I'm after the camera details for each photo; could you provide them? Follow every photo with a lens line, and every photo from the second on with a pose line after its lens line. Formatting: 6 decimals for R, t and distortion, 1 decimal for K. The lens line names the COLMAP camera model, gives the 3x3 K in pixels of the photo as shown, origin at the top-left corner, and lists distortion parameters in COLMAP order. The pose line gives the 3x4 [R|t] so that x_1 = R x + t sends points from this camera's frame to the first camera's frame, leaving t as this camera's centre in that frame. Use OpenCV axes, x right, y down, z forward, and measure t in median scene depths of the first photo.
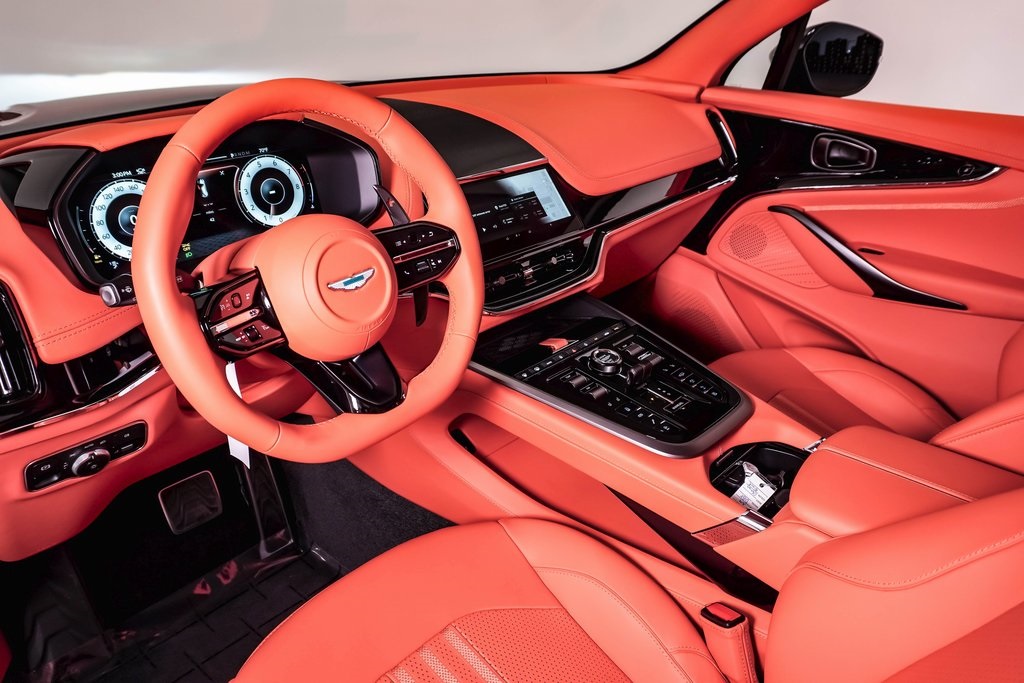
lens RADIAL K [[810.8, 0, 518.3], [0, 810.8, 343.2], [0, 0, 1]] dist [-0.023391, 0.029017]
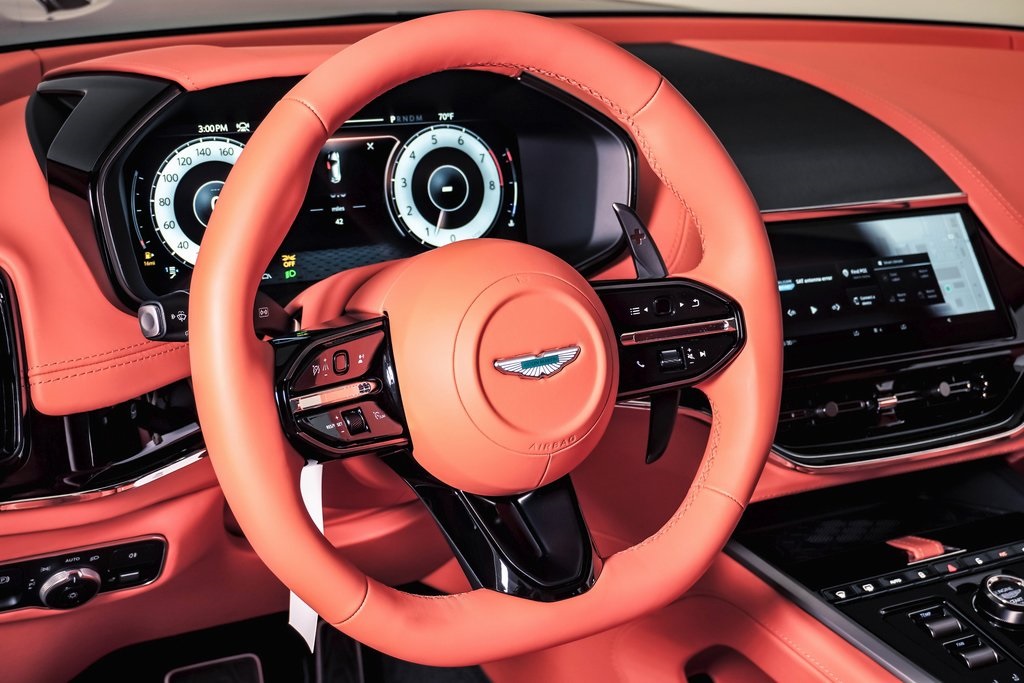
lens RADIAL K [[1652.2, 0, 508.0], [0, 1652.2, 341.8], [0, 0, 1]] dist [0.007290, 0.000000]
pose [[0.951149, 0.159062, -0.264602, 0.073748], [-0.185692, 0.979450, -0.078713, 0.004493], [0.246644, 0.124002, 0.961140, -0.119588]]
